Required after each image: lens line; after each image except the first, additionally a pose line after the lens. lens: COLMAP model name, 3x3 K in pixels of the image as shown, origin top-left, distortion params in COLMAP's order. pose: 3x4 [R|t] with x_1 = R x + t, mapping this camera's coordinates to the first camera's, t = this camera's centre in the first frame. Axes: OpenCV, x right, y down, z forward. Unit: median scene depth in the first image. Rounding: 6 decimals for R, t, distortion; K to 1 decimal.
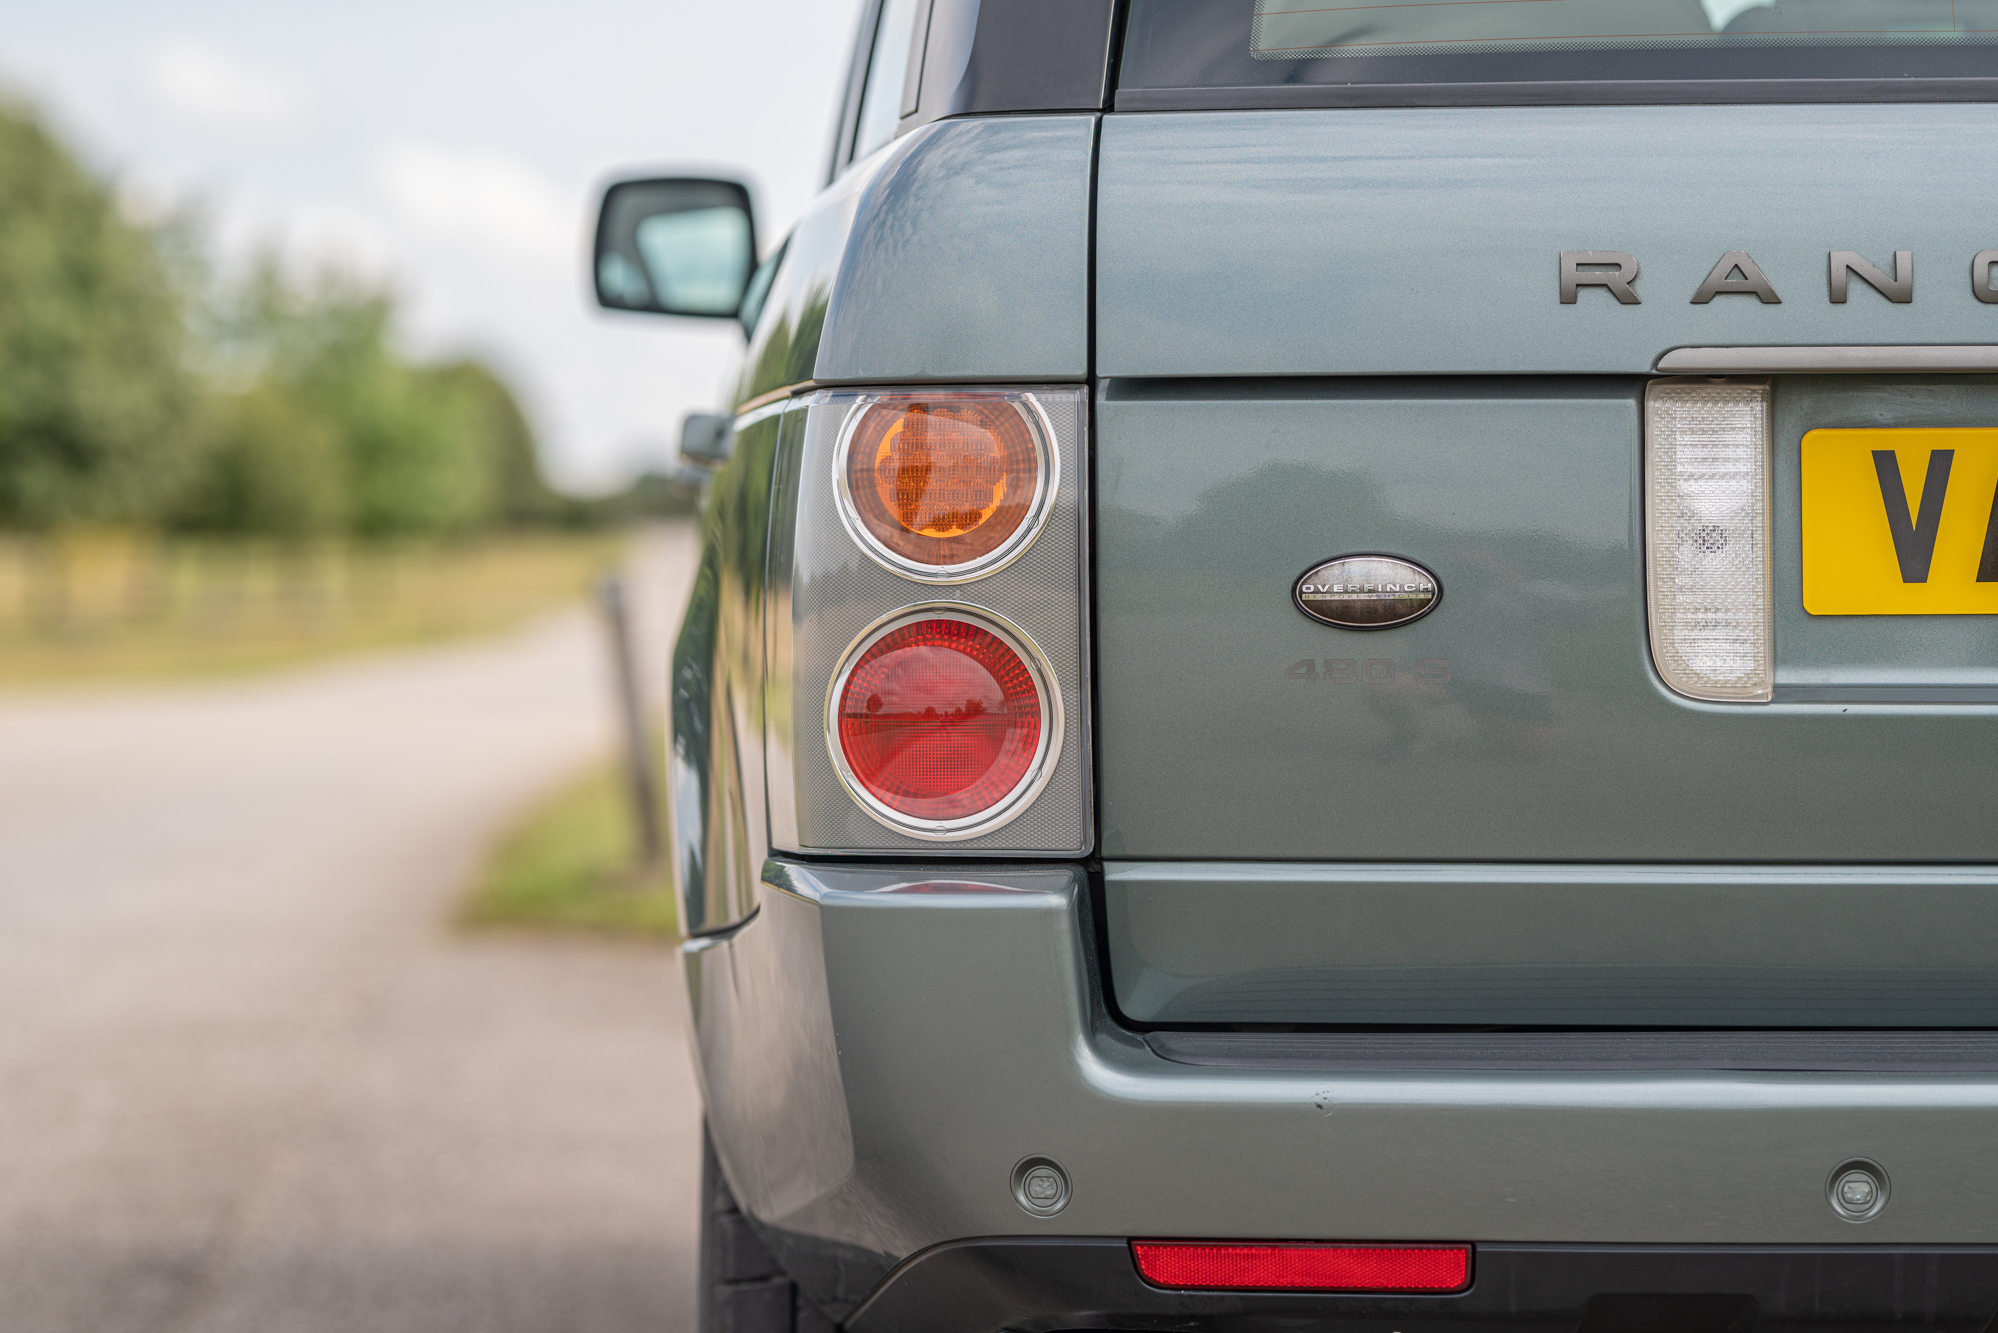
lens RADIAL K [[5962.8, 0, 999.0], [0, 5962.8, 666.5], [0, 0, 1]] dist [0.105035, -0.910043]
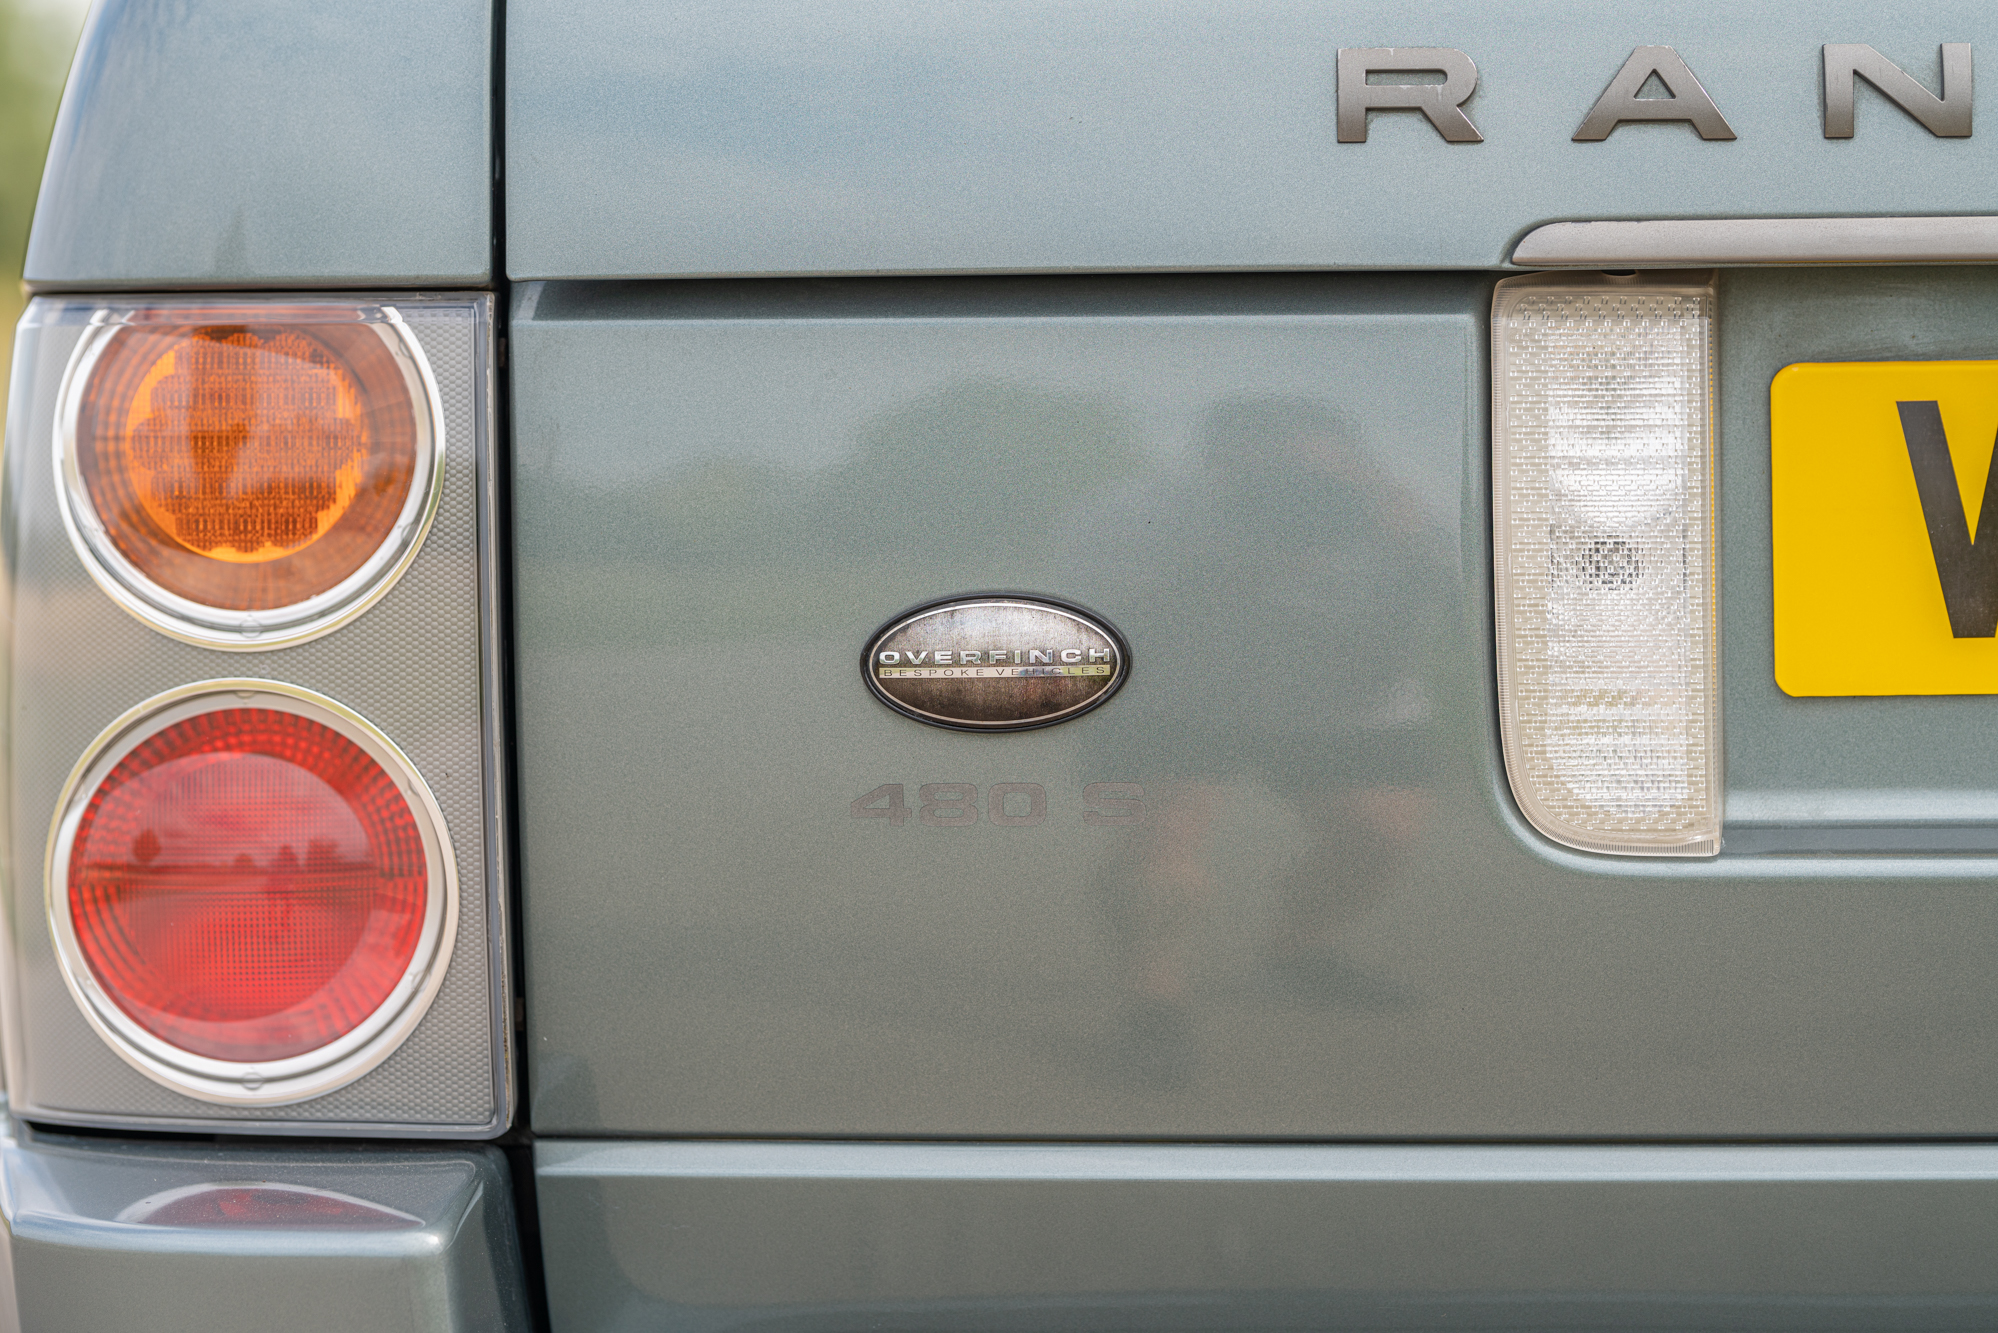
lens RADIAL K [[5962.8, 0, 999.0], [0, 5962.8, 666.5], [0, 0, 1]] dist [0.105035, -0.910043]
pose [[0.999762, -0.008447, 0.020091, 0.050844], [0.007654, 0.999200, 0.039252, -0.034054], [-0.020406, -0.039089, 0.999027, 0.443506]]
